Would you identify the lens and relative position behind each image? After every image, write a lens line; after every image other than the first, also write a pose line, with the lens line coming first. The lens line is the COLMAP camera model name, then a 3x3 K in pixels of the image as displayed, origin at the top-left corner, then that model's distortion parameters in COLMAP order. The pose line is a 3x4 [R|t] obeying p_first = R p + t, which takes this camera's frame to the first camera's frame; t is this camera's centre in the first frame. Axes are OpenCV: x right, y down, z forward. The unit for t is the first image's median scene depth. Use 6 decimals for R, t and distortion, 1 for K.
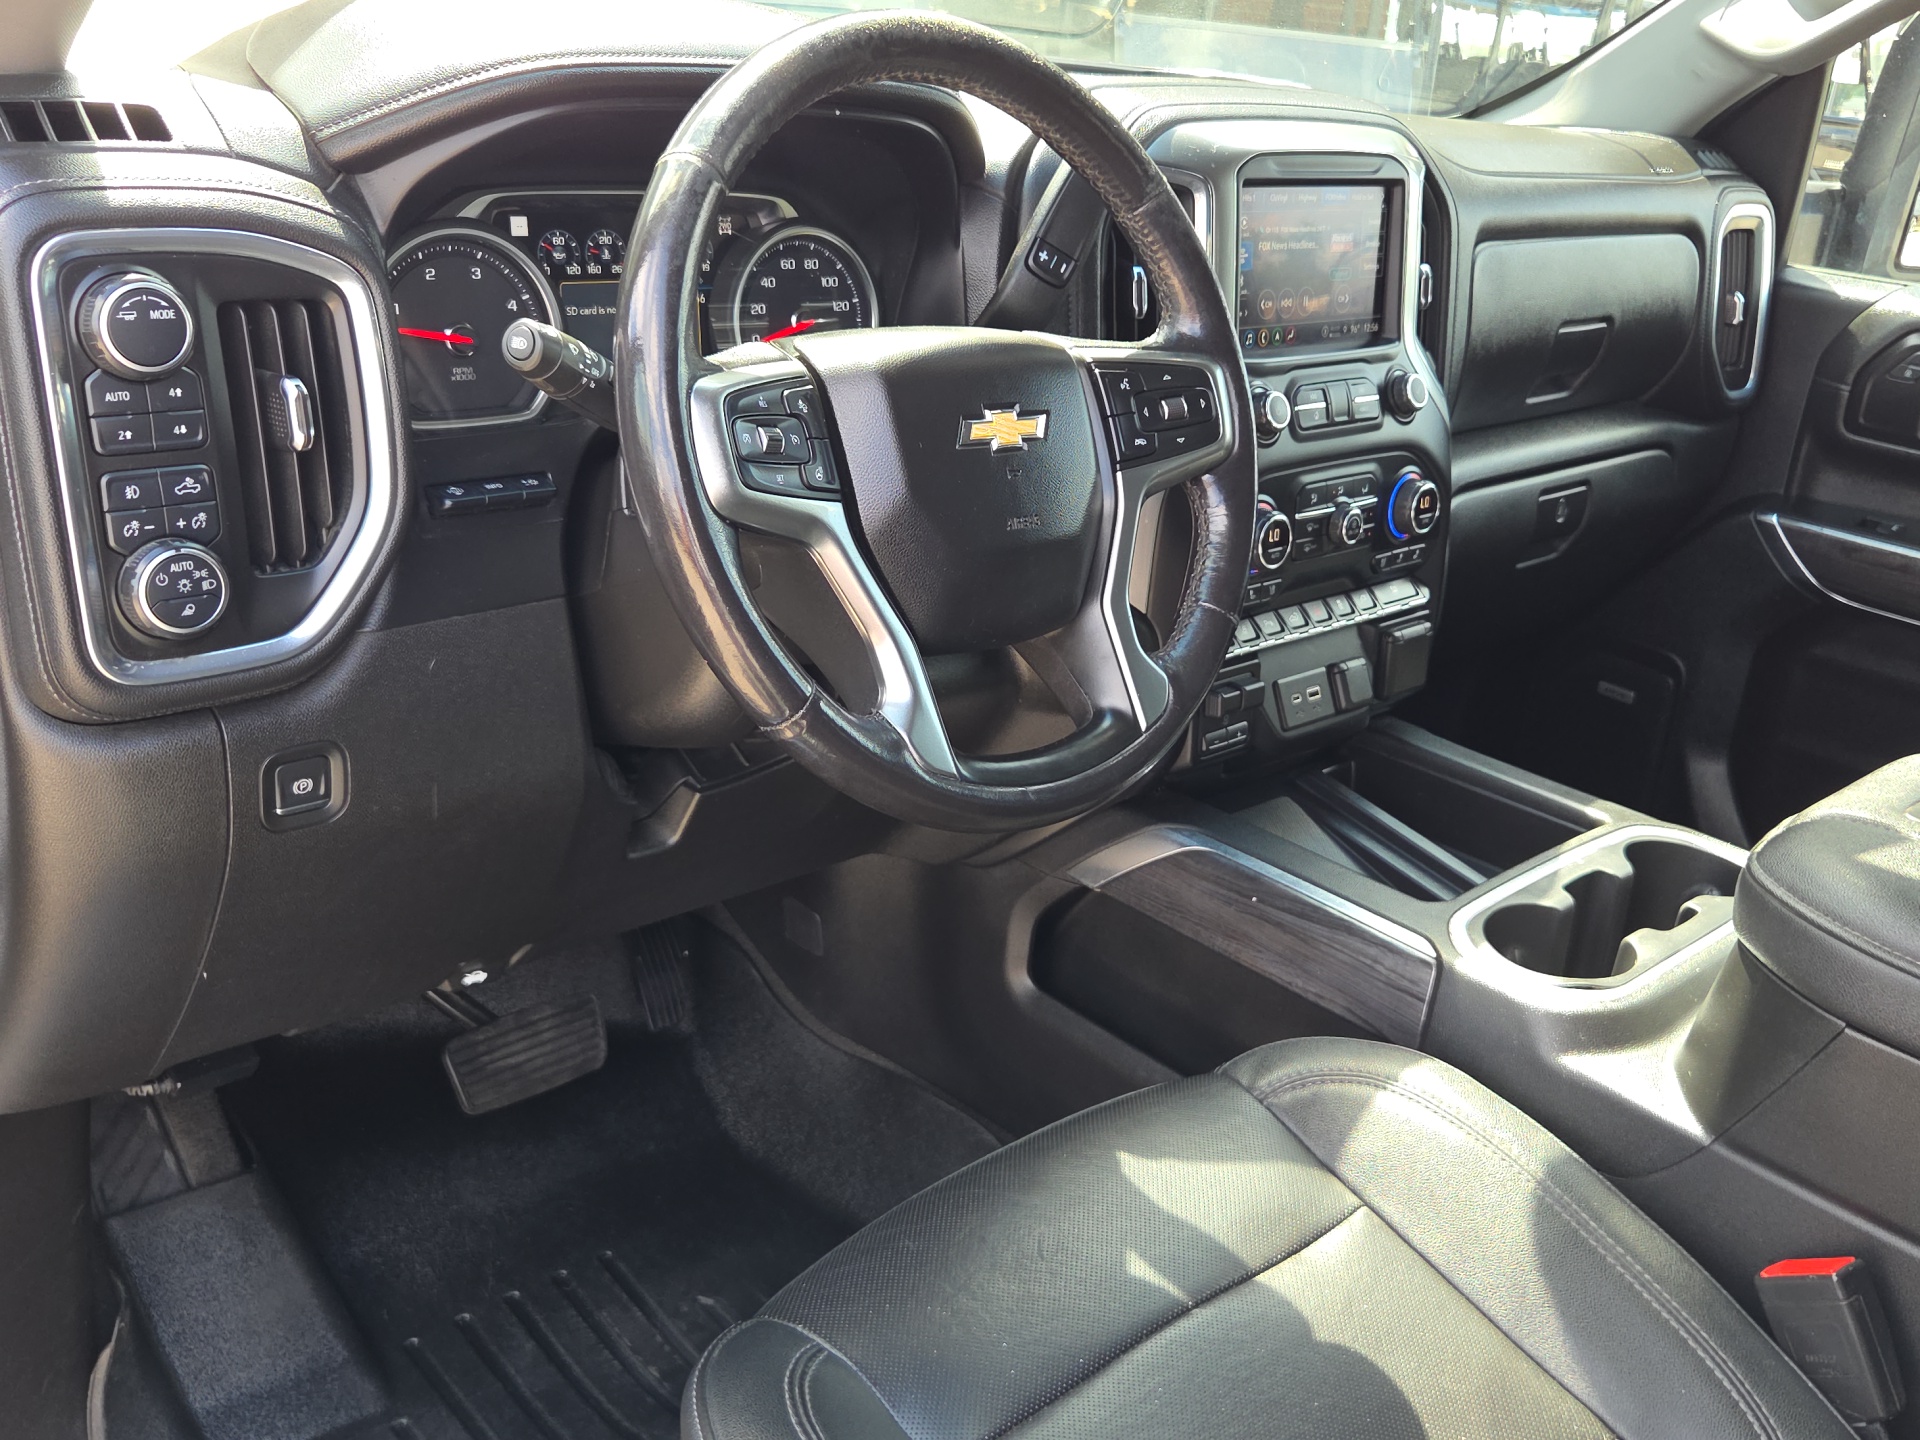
lens RADIAL K [[1802.8, 0, 974.7], [0, 1802.8, 675.1], [0, 0, 1]] dist [0.050040, 0.000000]
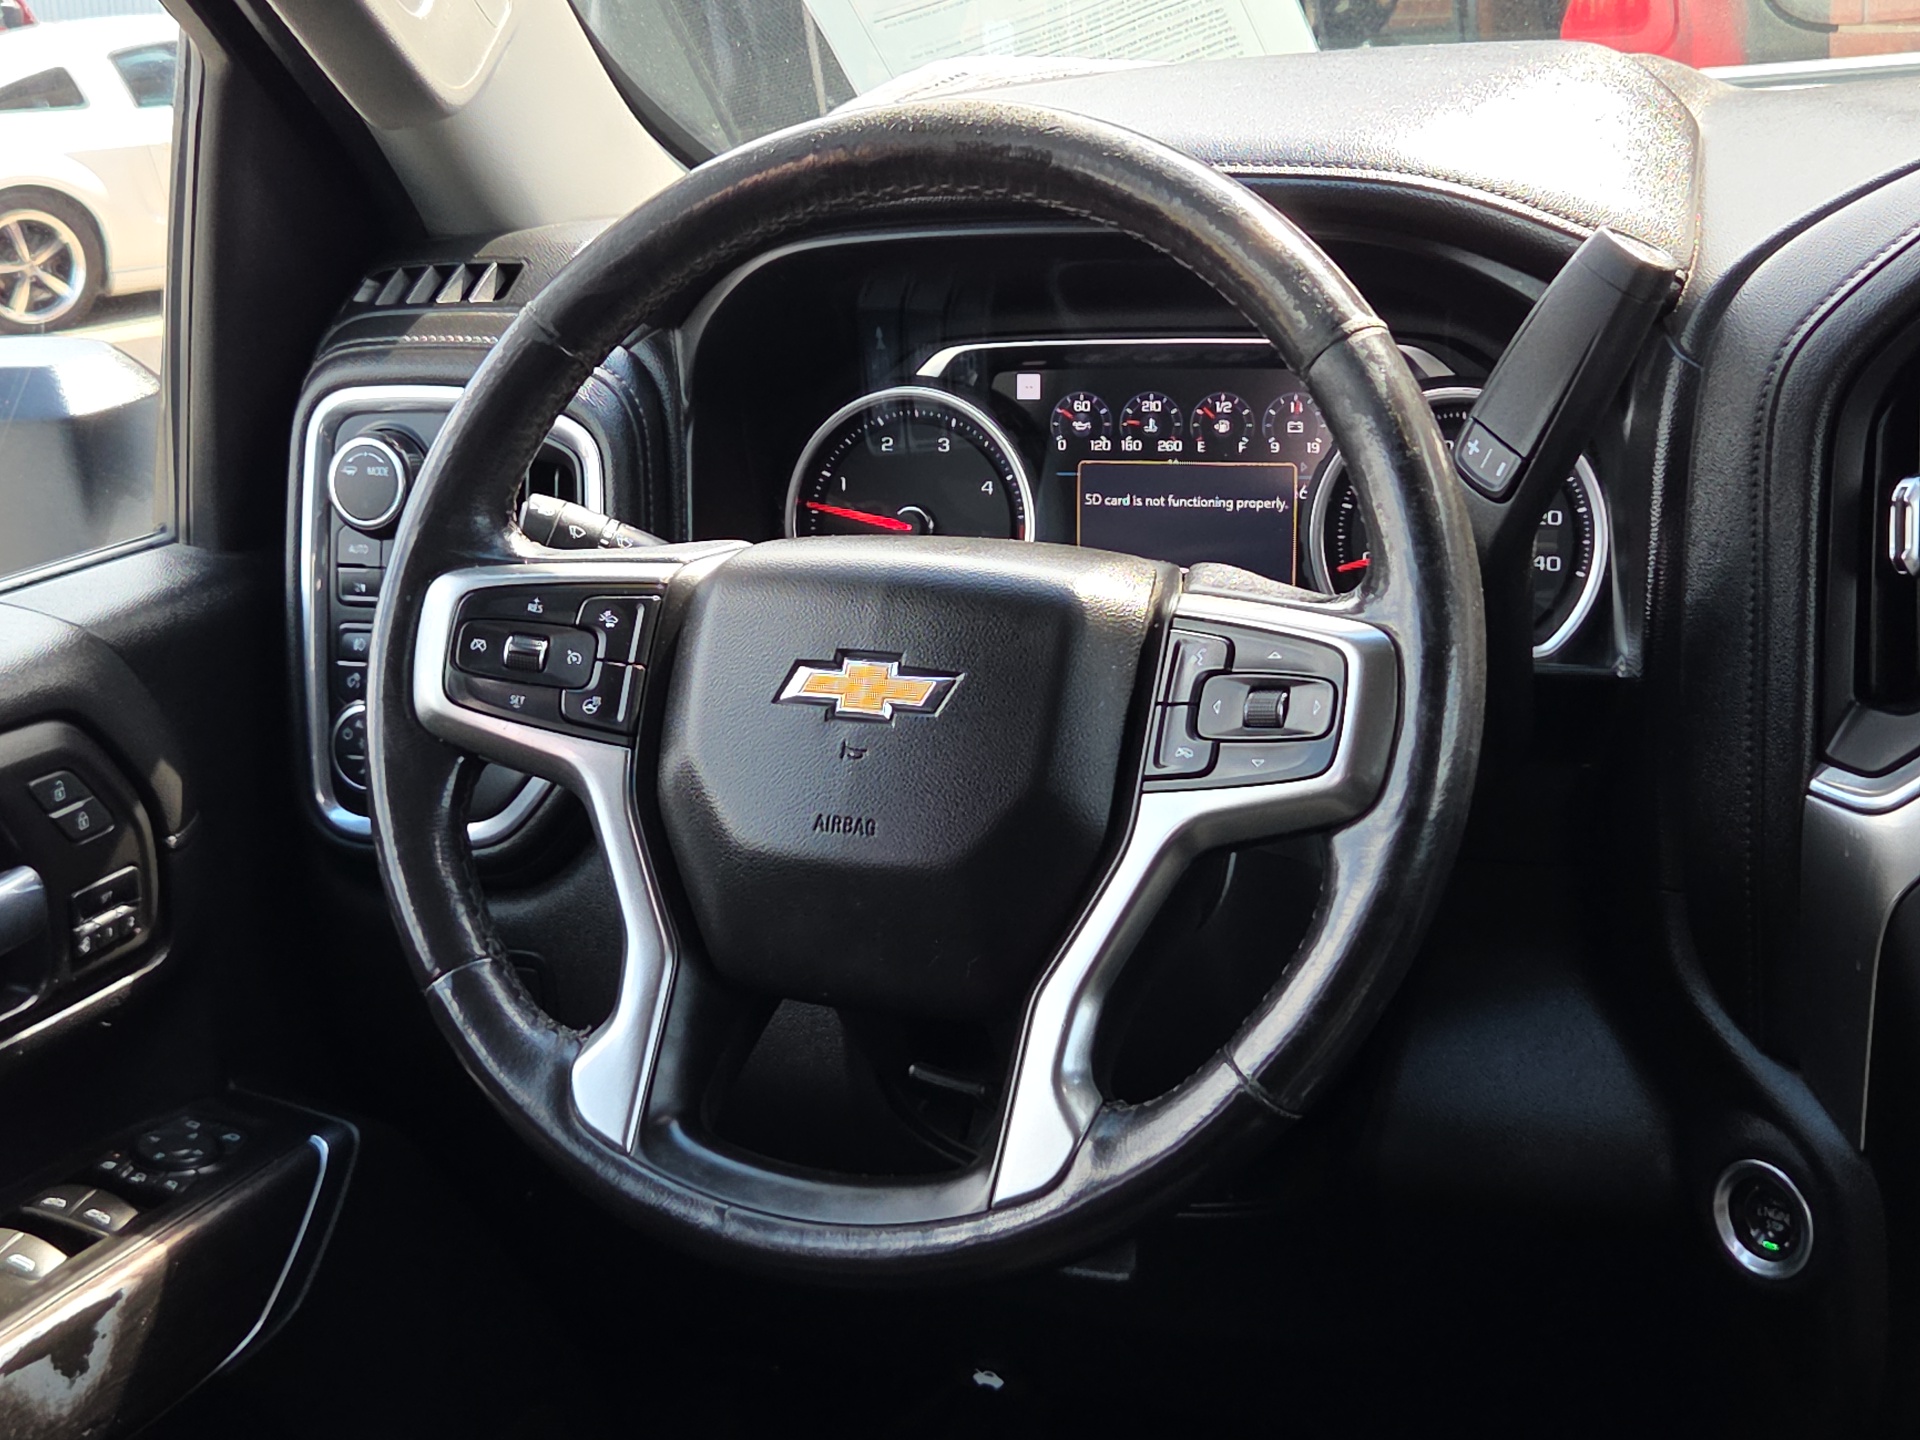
lens RADIAL K [[3042.2, 0, 916.7], [0, 3042.2, 687.1], [0, 0, 1]] dist [0.070343, 0.000000]
pose [[0.375822, 0.107951, -0.920383, 0.889422], [-0.228263, 0.973374, 0.020959, -0.135993], [0.898139, 0.202212, 0.390457, 0.467867]]
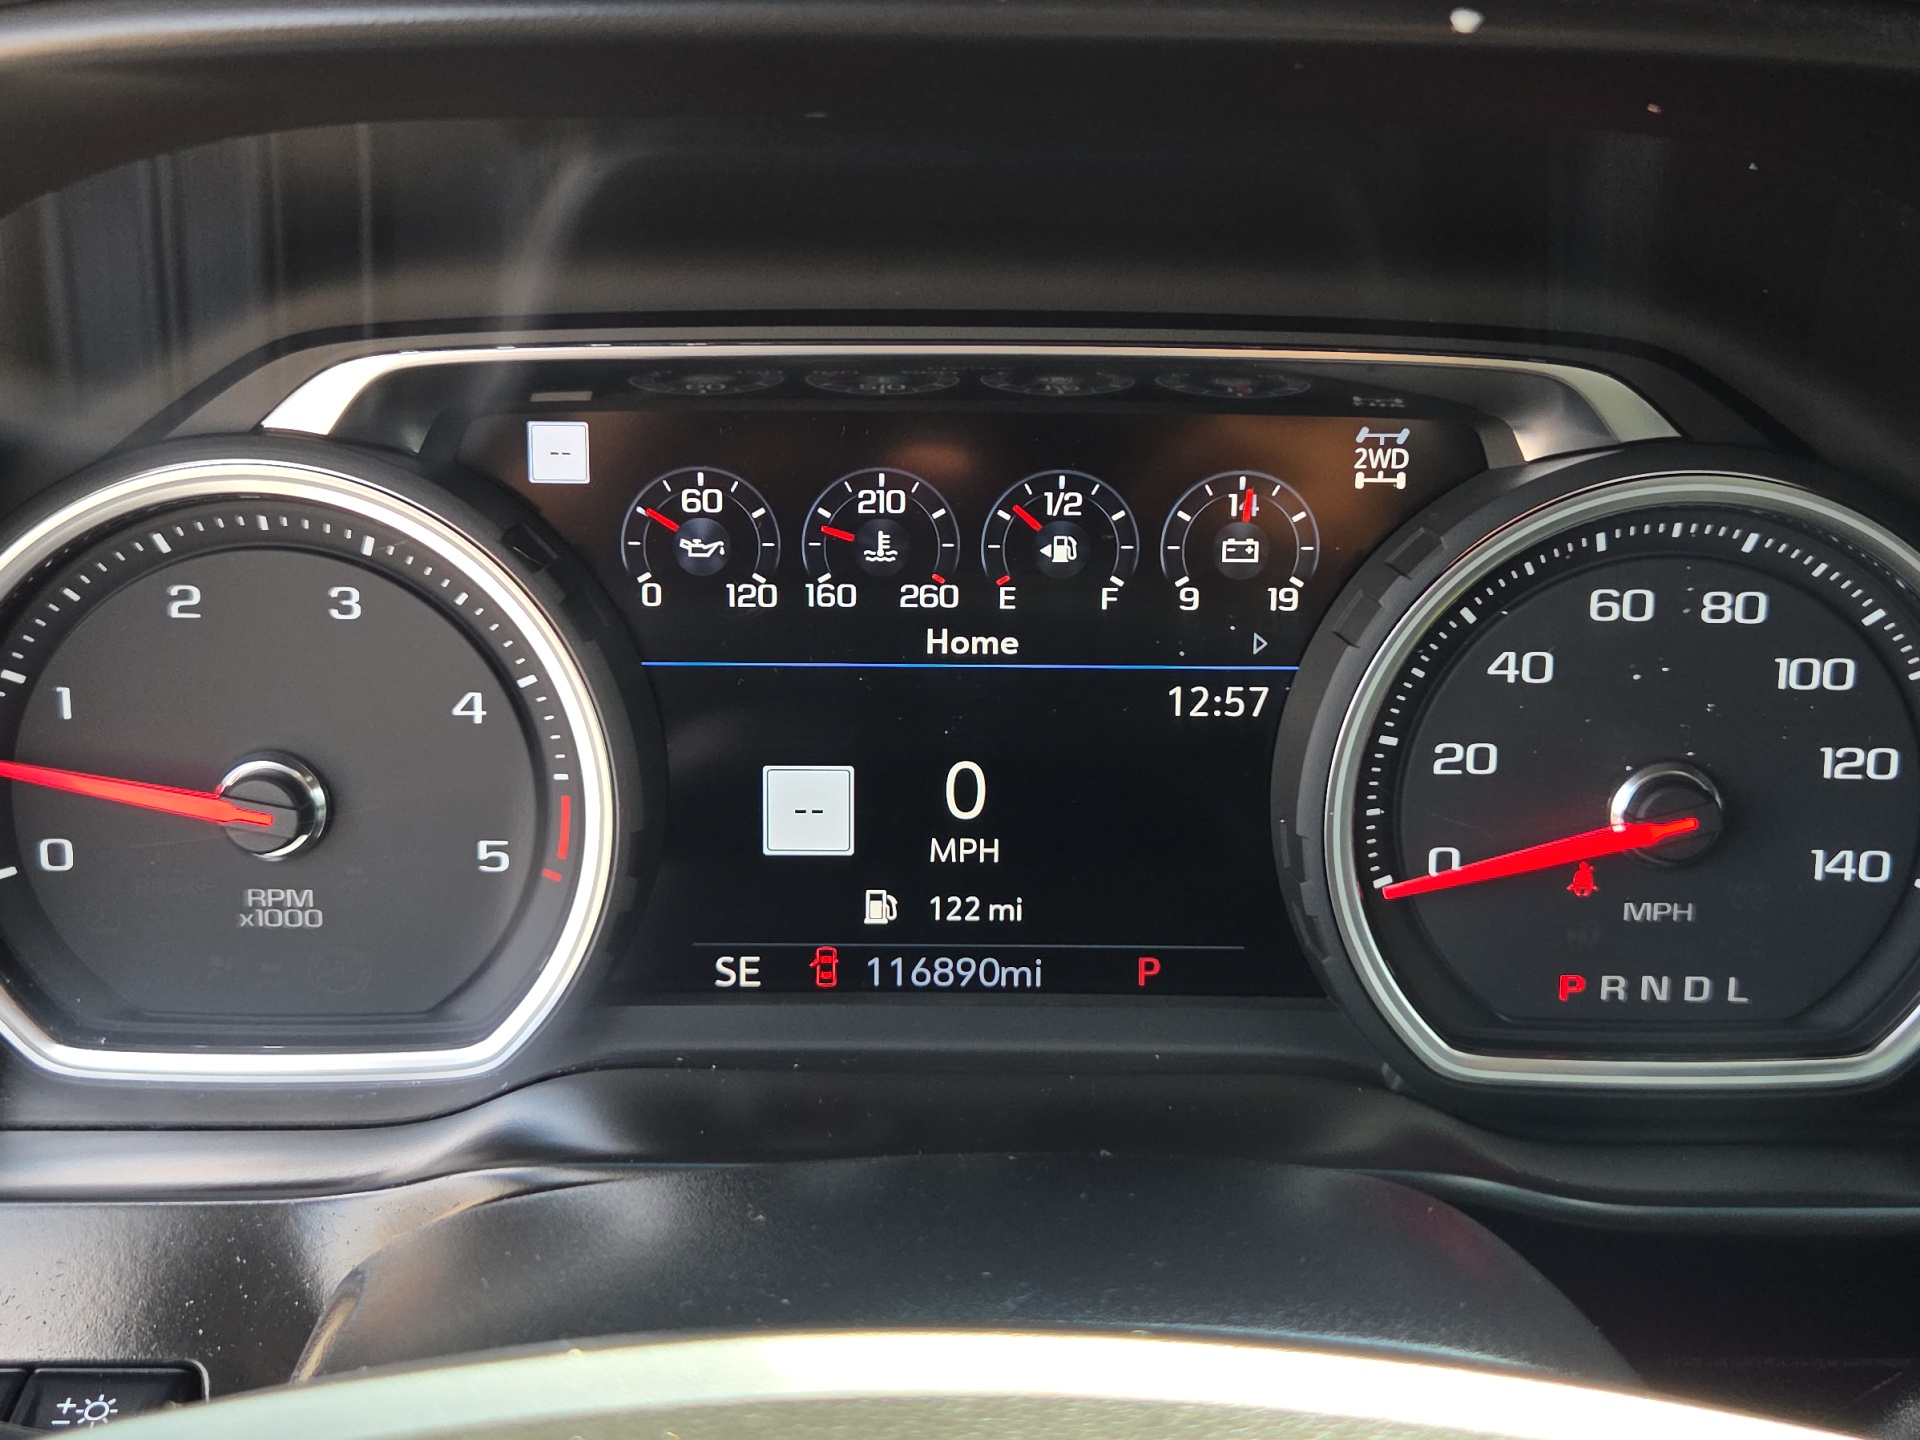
lens RADIAL K [[2104.5, 0, 938.6], [0, 2104.5, 638.5], [0, 0, 1]] dist [0.045692, 0.000000]
pose [[0.724307, 0.127627, -0.677562, 0.040240], [-0.181438, 0.983364, -0.008727, -0.217358], [0.665176, 0.129256, 0.735414, 0.757144]]
